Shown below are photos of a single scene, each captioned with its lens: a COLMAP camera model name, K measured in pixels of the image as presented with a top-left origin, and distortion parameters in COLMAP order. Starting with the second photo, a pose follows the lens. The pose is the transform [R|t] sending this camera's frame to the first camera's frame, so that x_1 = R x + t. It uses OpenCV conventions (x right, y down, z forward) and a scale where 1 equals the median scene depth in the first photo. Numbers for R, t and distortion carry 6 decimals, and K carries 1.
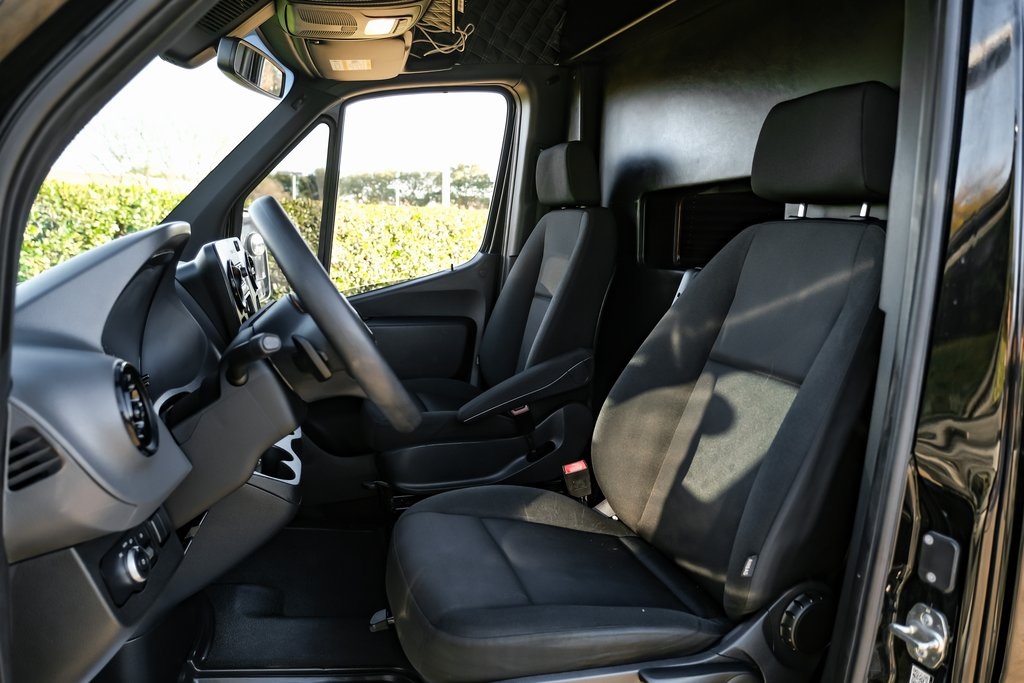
lens RADIAL K [[721.4, 0, 535.7], [0, 721.4, 316.7], [0, 0, 1]] dist [-0.030406, 0.000832]
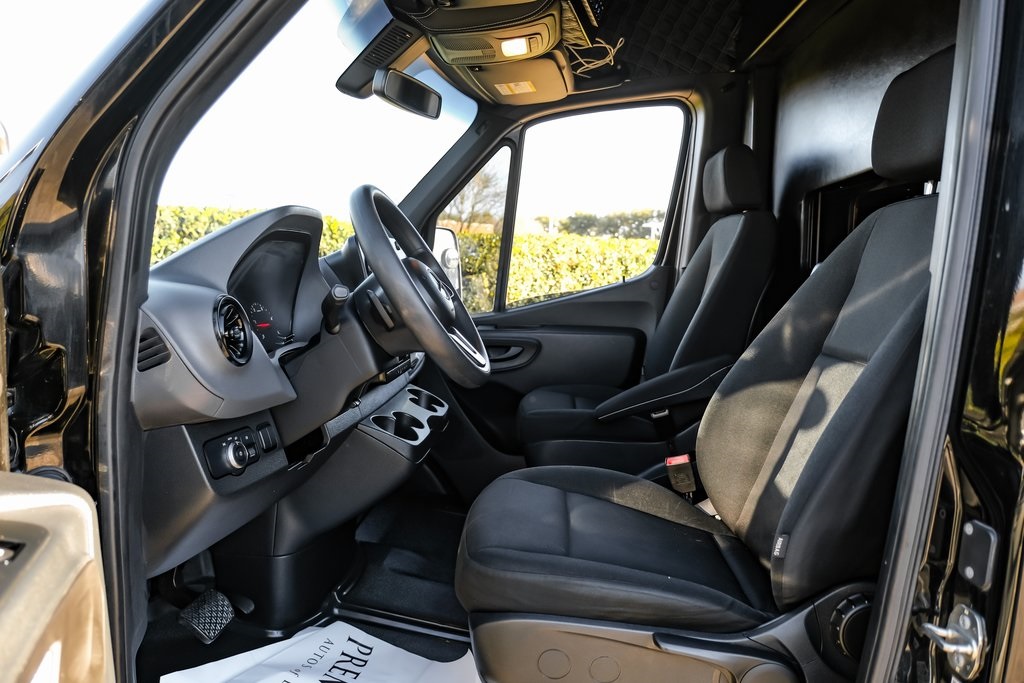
lens RADIAL K [[741.8, 0, 483.7], [0, 741.8, 310.3], [0, 0, 1]] dist [-0.022921, -0.000591]
pose [[0.913836, 0.018374, -0.405668, 0.218094], [-0.045248, 0.997362, -0.056754, 0.073700], [0.403555, 0.070219, 0.912257, -0.043650]]
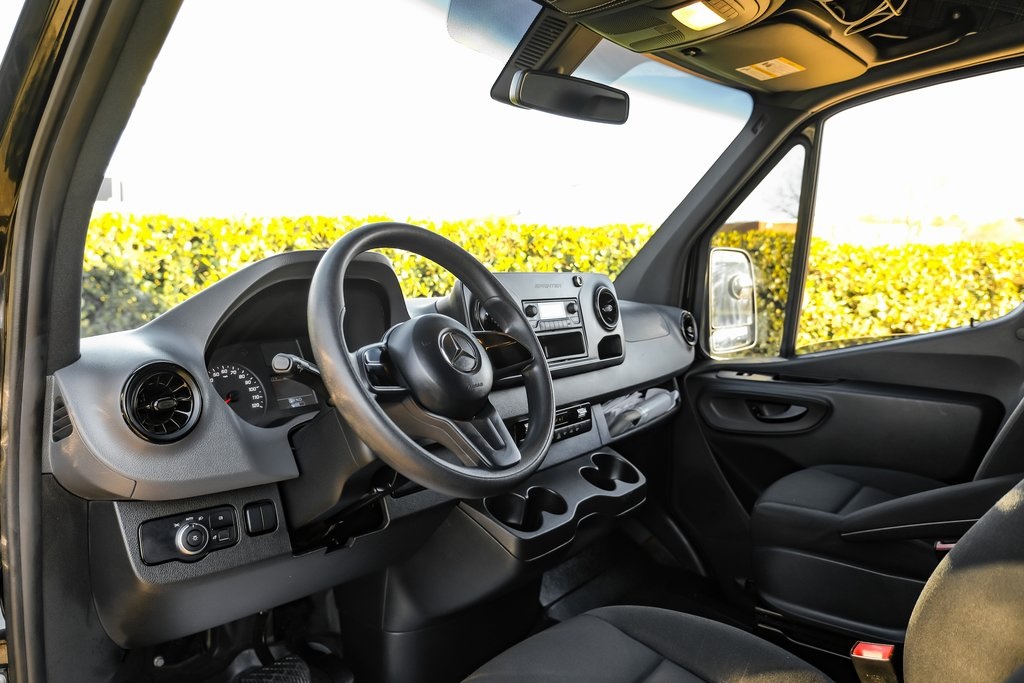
lens RADIAL K [[741.8, 0, 483.7], [0, 741.8, 310.3], [0, 0, 1]] dist [-0.022921, -0.000591]
pose [[0.552708, 0.038502, -0.832485, 0.369422], [-0.105681, 0.994106, -0.024187, -0.023398], [0.826647, 0.101346, 0.553520, 0.368644]]
